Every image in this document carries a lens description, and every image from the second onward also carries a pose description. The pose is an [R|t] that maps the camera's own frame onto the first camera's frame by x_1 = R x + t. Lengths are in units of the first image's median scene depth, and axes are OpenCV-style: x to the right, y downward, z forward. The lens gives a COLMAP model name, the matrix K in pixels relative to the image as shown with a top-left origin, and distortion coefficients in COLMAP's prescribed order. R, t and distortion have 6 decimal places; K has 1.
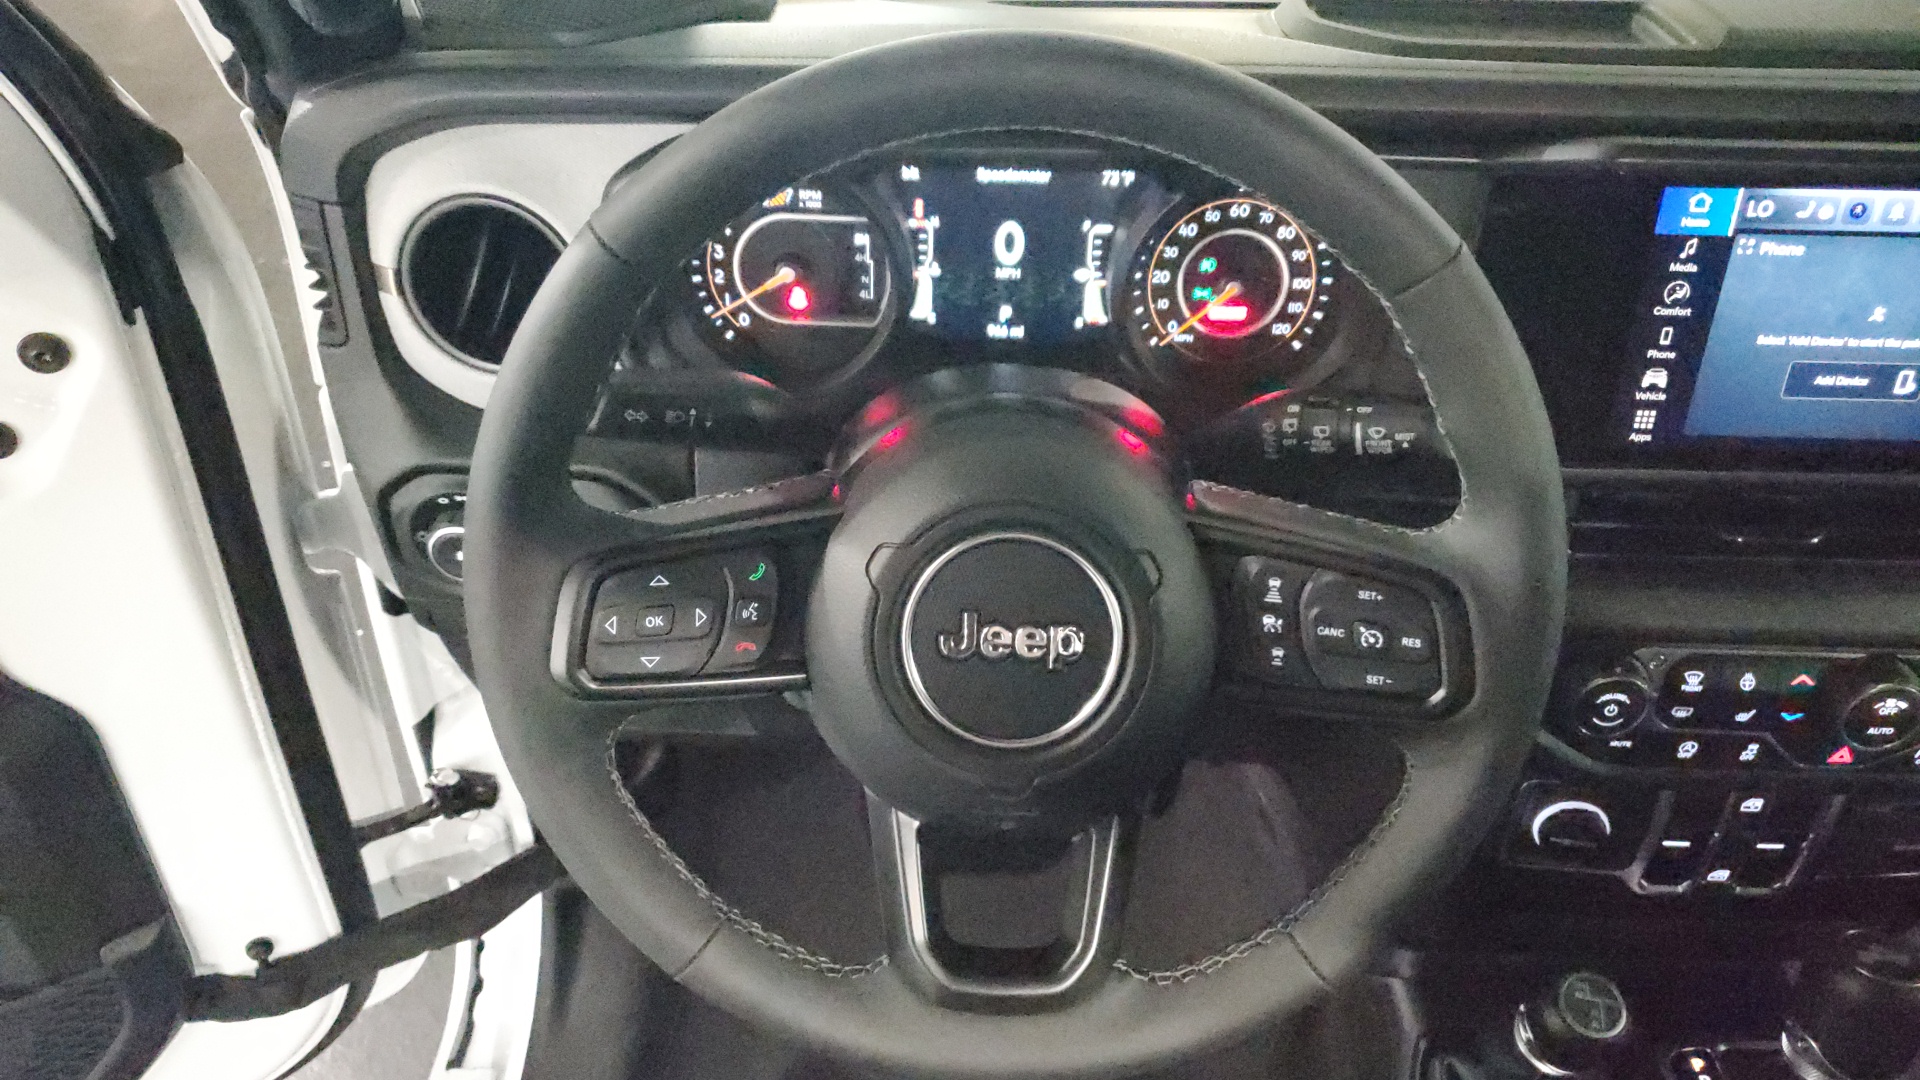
lens RADIAL K [[1522.2, 0, 977.2], [0, 1522.2, 529.3], [0, 0, 1]] dist [0.044459, -0.054320]
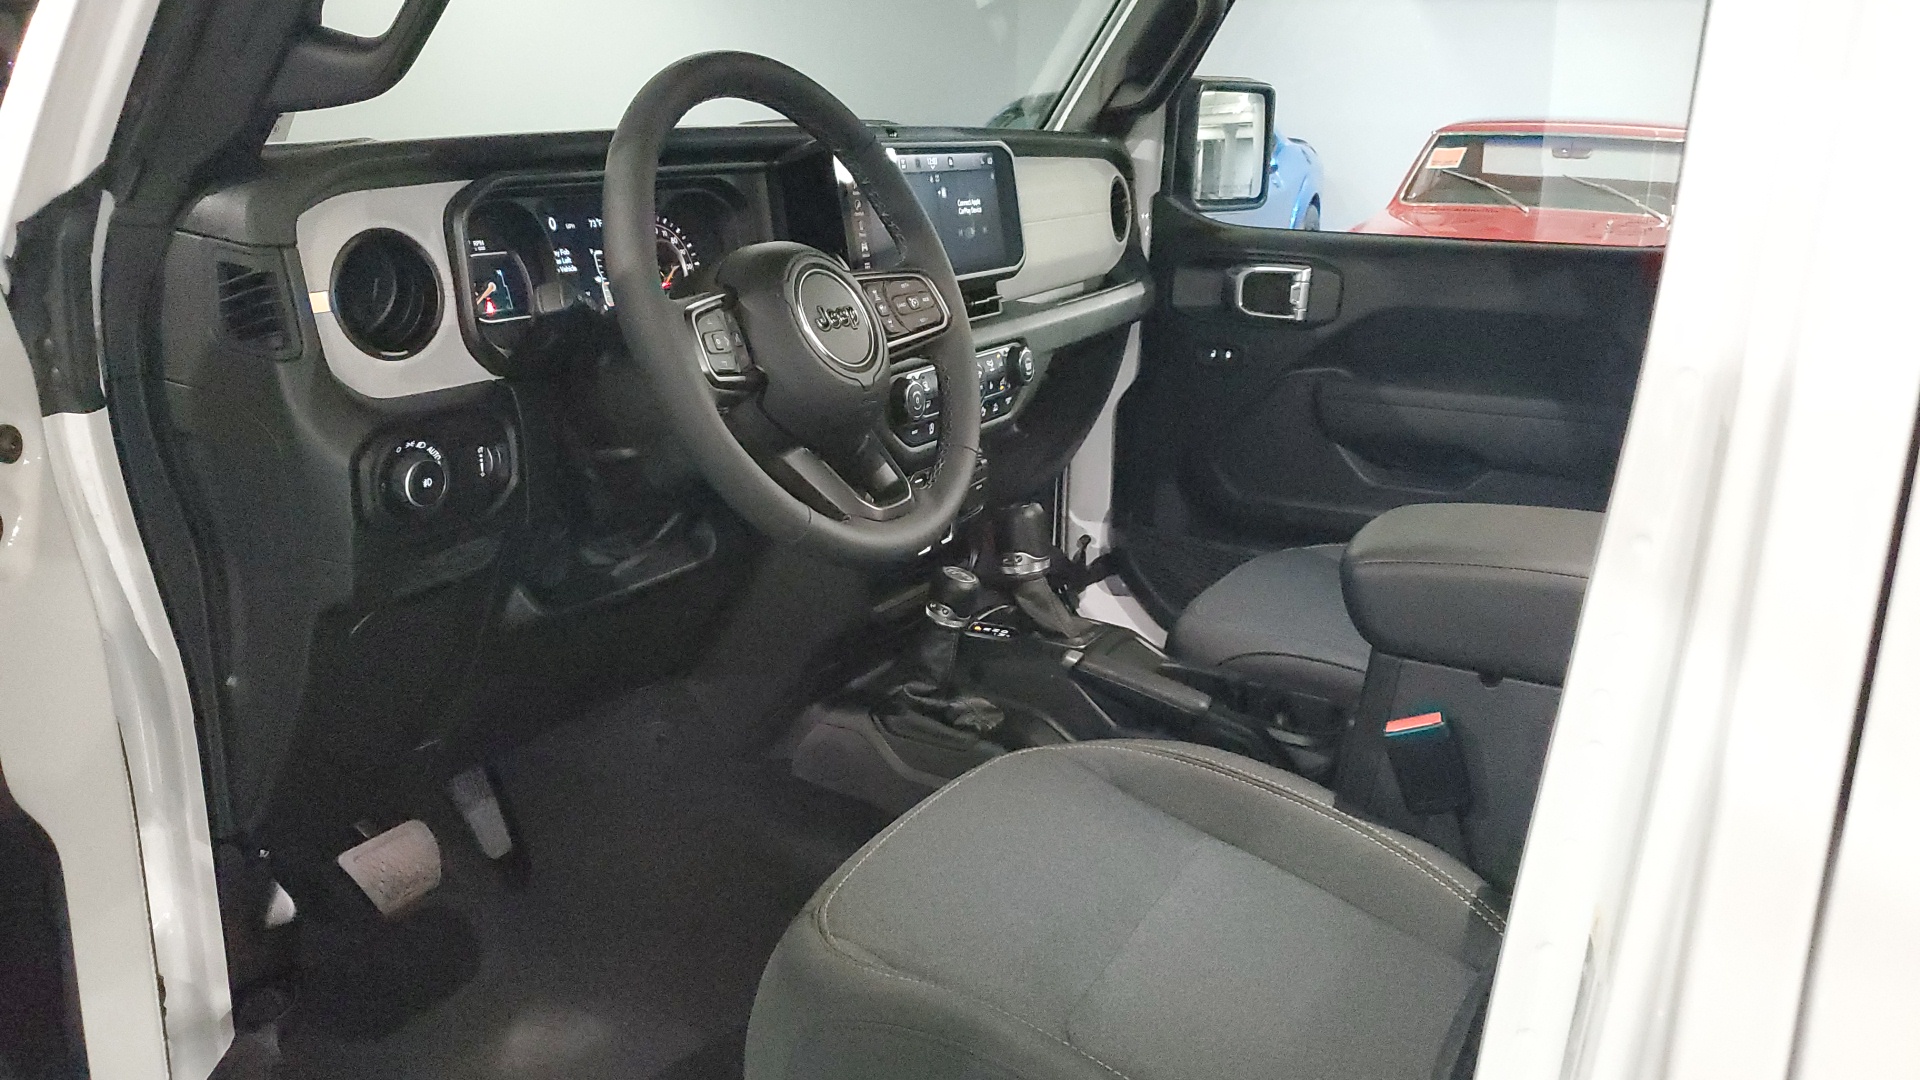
lens RADIAL K [[1522.2, 0, 981.5], [0, 1522.2, 543.7], [0, 0, 1]] dist [0.044459, -0.054320]
pose [[0.464328, -0.259267, 0.846865, -1.303119], [0.549163, 0.834469, -0.045628, 0.407288], [-0.694852, 0.486253, 0.529847, -0.067661]]
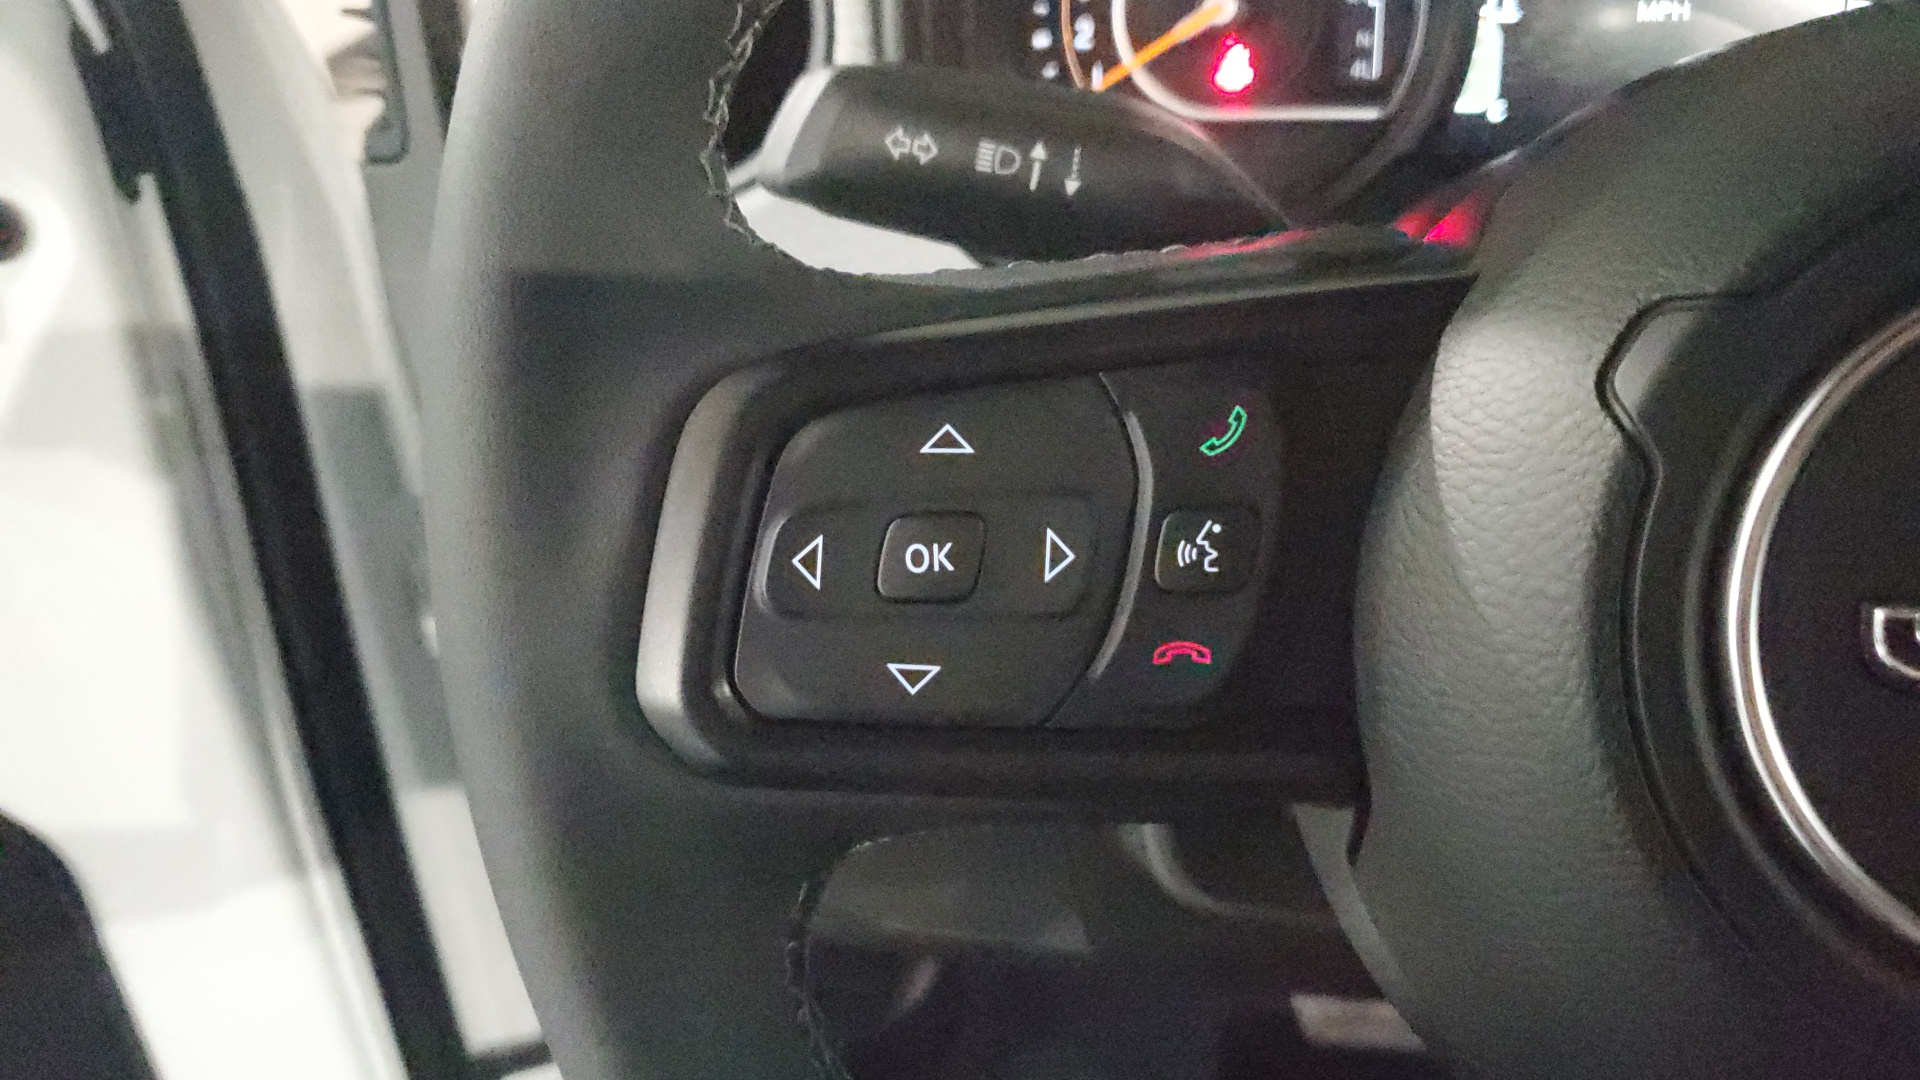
lens RADIAL K [[1522.2, 0, 1012.4], [0, 1522.2, 528.5], [0, 0, 1]] dist [0.044459, -0.054320]
pose [[0.985951, 0.013457, -0.166490, -0.104941], [-0.037627, 0.989024, -0.142881, 0.079081], [0.162740, 0.147139, 0.975636, 0.515943]]
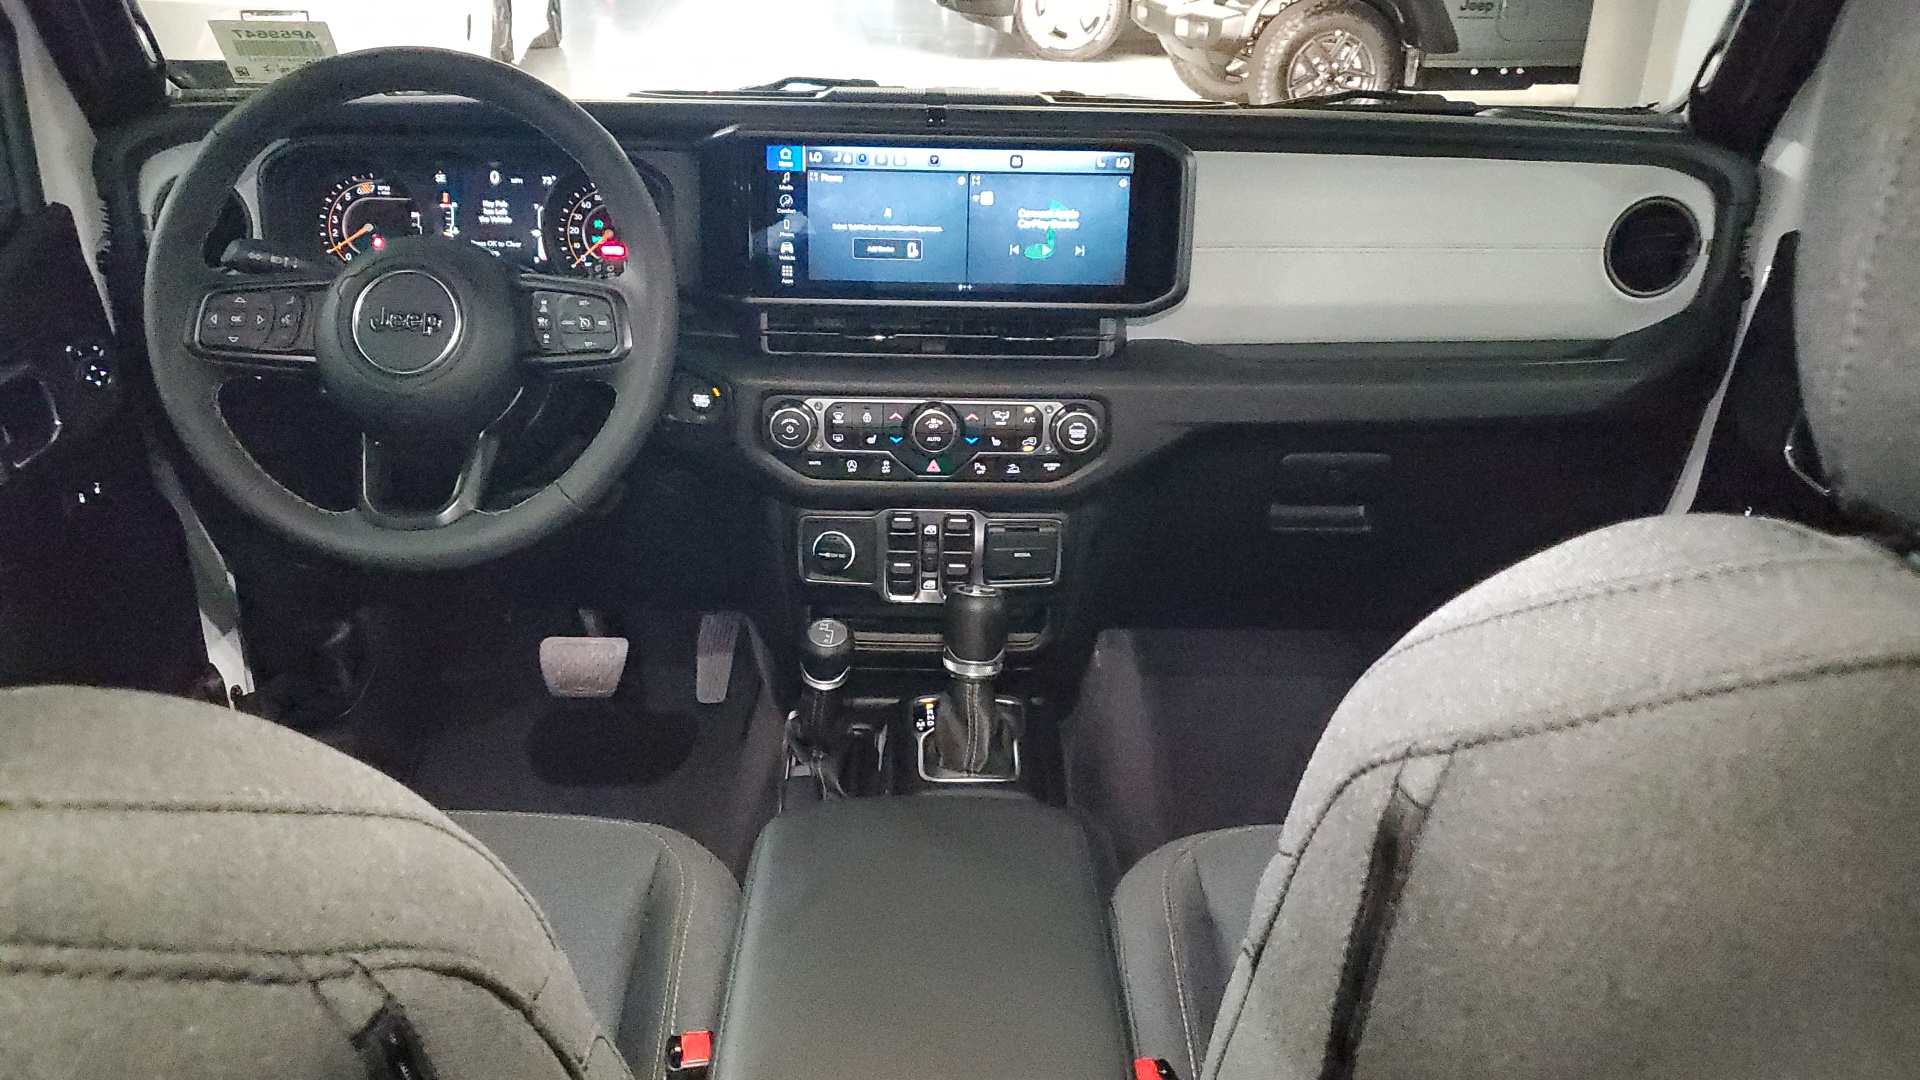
lens RADIAL K [[1522.2, 0, 962.0], [0, 1522.2, 543.4], [0, 0, 1]] dist [0.044459, -0.054320]
pose [[0.999818, -0.013643, 0.013335, 0.572181], [0.016517, 0.968819, -0.247219, 0.684837], [-0.009546, 0.247394, 0.968868, -0.733073]]
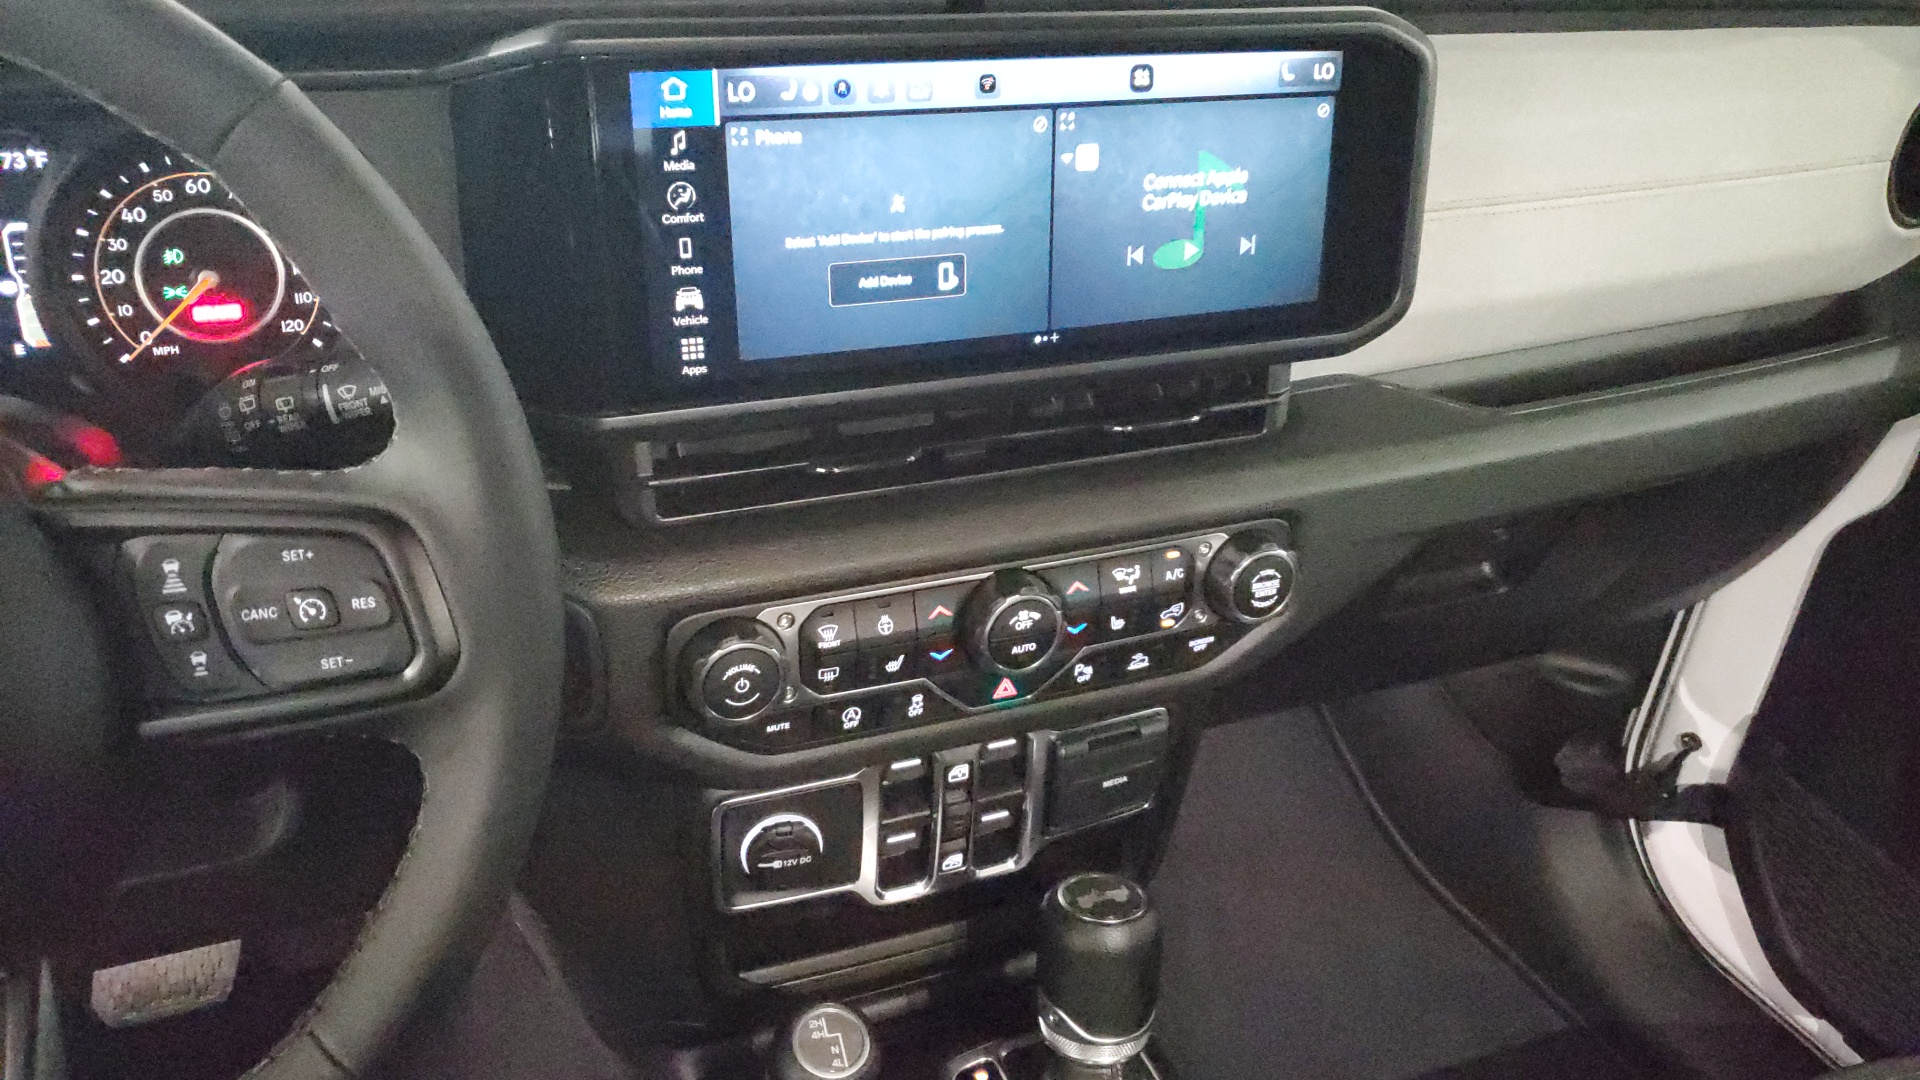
lens RADIAL K [[1522.2, 0, 960.7], [0, 1522.2, 543.7], [0, 0, 1]] dist [0.044459, -0.054320]
pose [[0.921864, -0.168697, 0.348867, 0.228514], [0.210213, 0.973997, -0.084496, 0.133419], [-0.325541, 0.151230, 0.933355, 0.127566]]
